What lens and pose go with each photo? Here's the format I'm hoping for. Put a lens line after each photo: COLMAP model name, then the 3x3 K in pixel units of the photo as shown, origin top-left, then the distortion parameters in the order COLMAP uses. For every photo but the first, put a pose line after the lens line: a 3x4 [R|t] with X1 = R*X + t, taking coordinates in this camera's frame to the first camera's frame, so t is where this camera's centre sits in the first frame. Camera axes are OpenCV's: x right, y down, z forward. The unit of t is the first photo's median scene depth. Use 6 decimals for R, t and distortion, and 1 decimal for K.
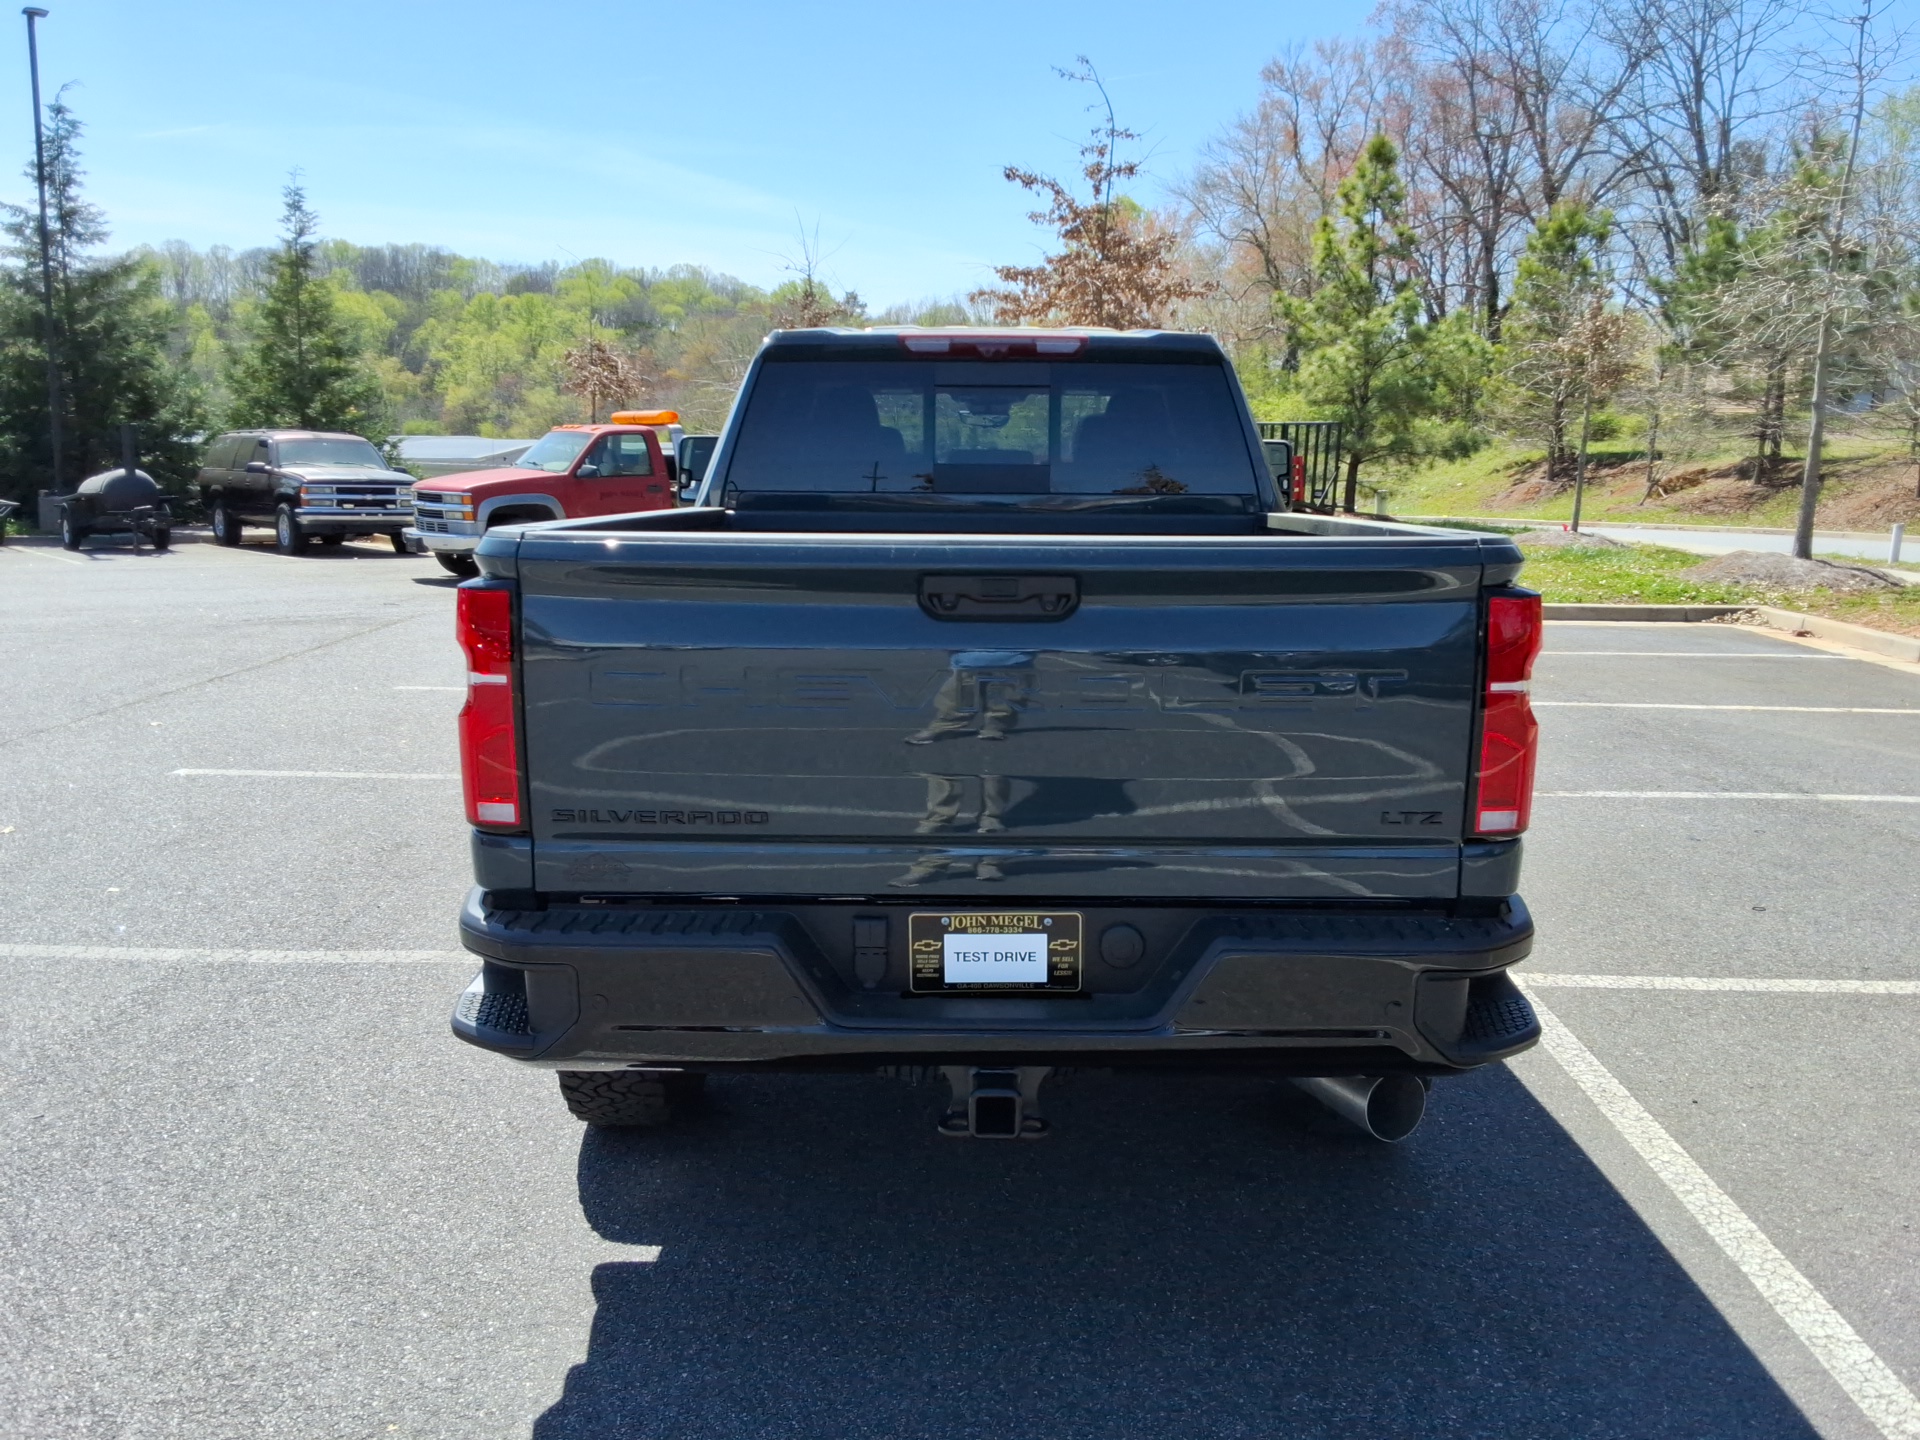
lens RADIAL K [[1541.1, 0, 973.2], [0, 1541.1, 695.3], [0, 0, 1]] dist [0.125937, -0.199718]
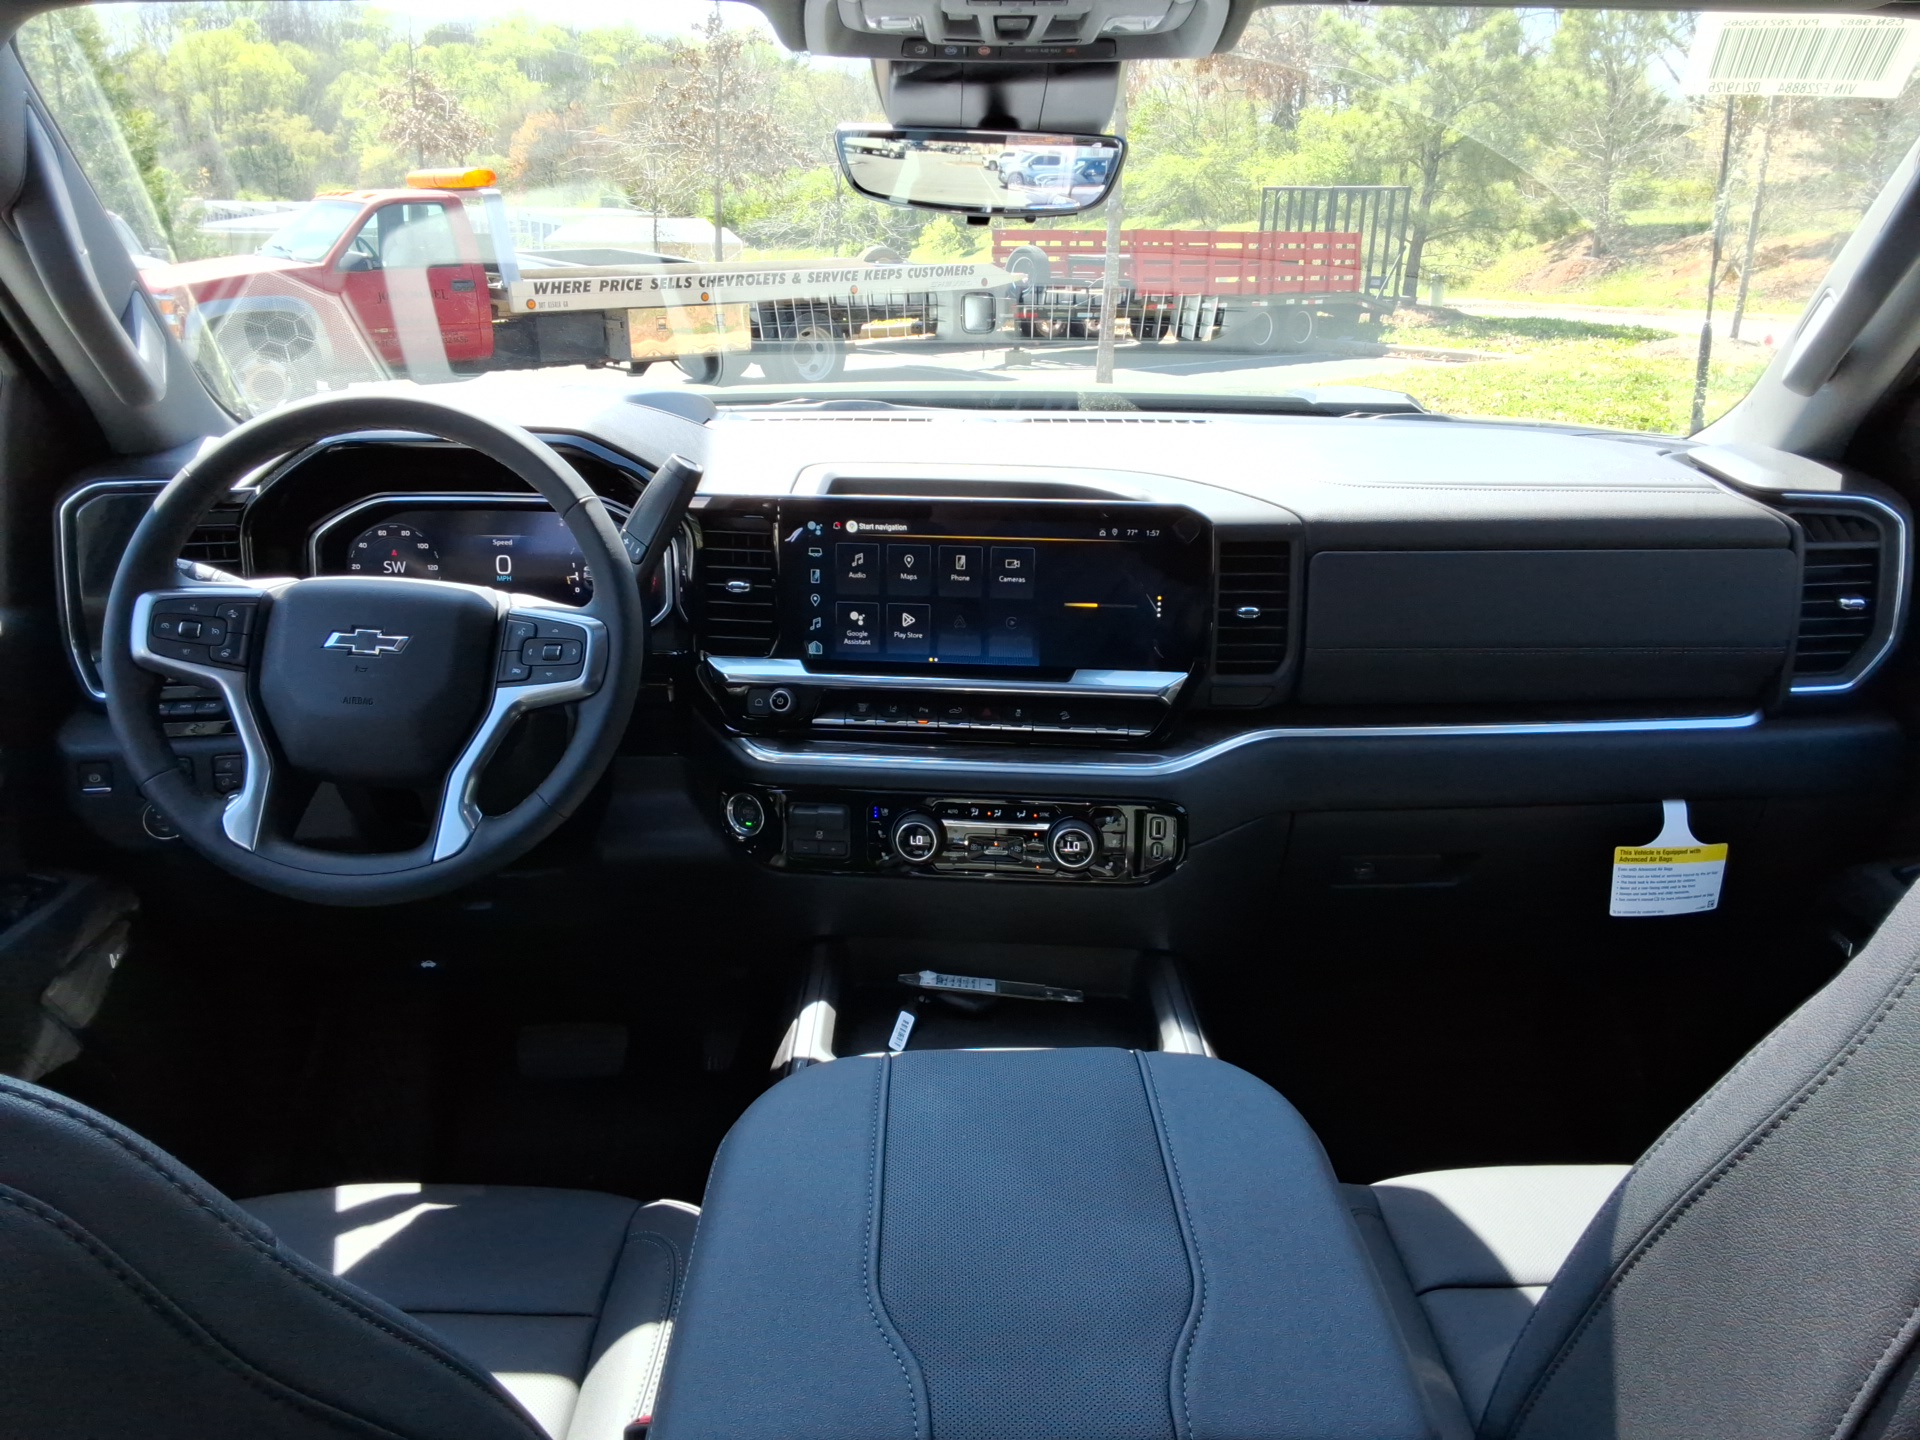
lens RADIAL K [[1551.7, 0, 998.9], [0, 1551.7, 681.4], [0, 0, 1]] dist [0.086731, -0.149893]
pose [[0.999129, -0.012135, 0.039917, -0.000433], [0.006777, 0.991263, 0.131724, -0.046061], [-0.041167, -0.131339, 0.990482, 0.260372]]
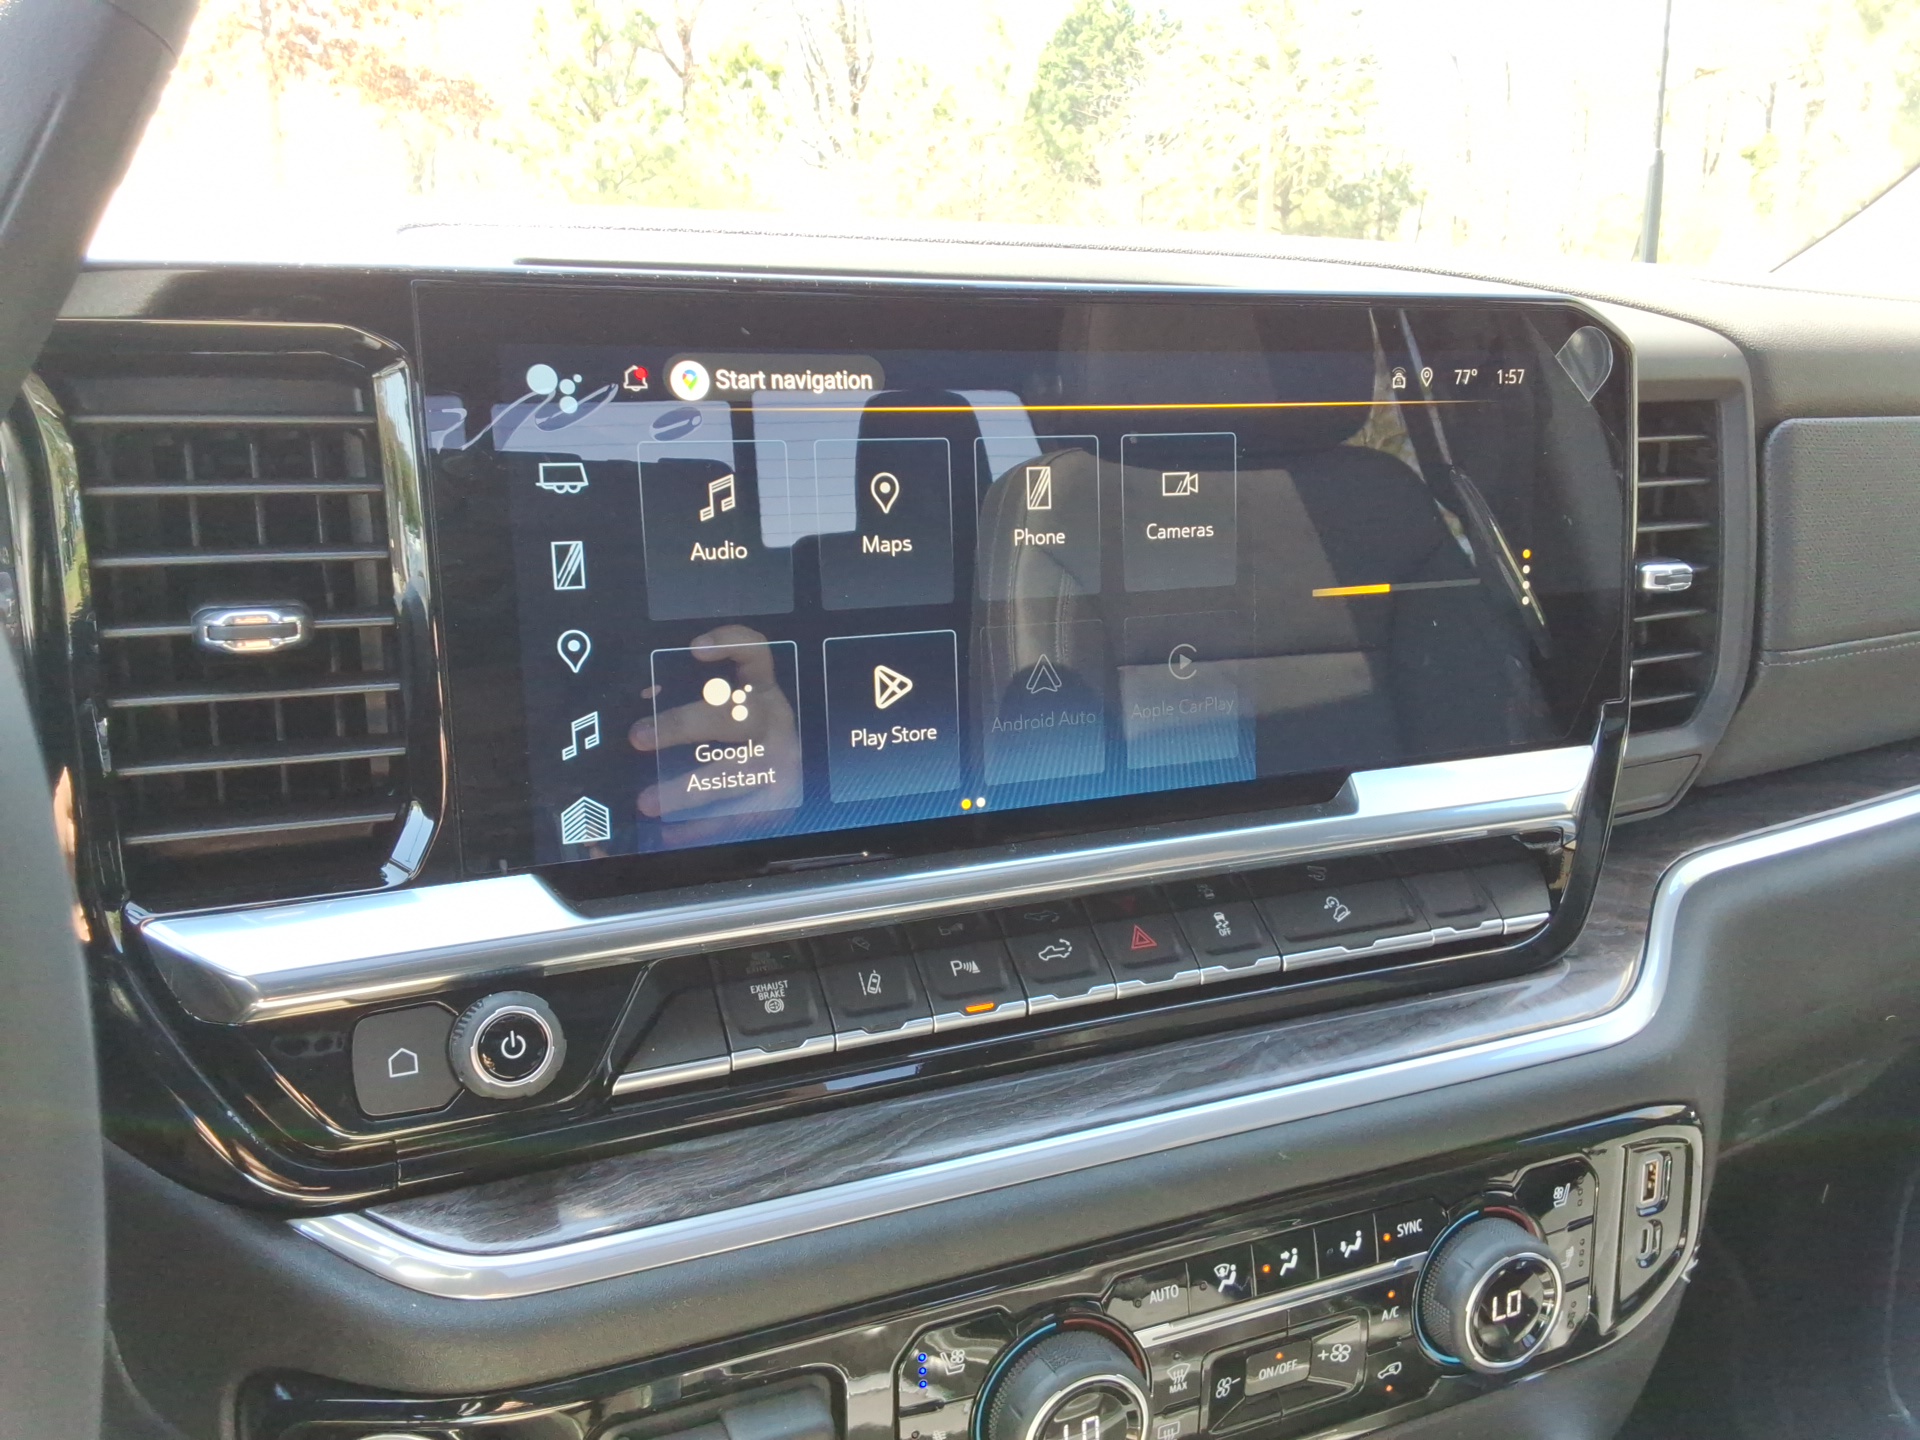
lens RADIAL K [[1541.1, 0, 973.2], [0, 1541.1, 695.3], [0, 0, 1]] dist [0.125937, -0.199718]
pose [[0.849843, -0.112620, 0.514863, -0.015422], [0.071118, 0.992472, 0.099703, -0.040097], [-0.522215, -0.048116, 0.851455, 0.327889]]
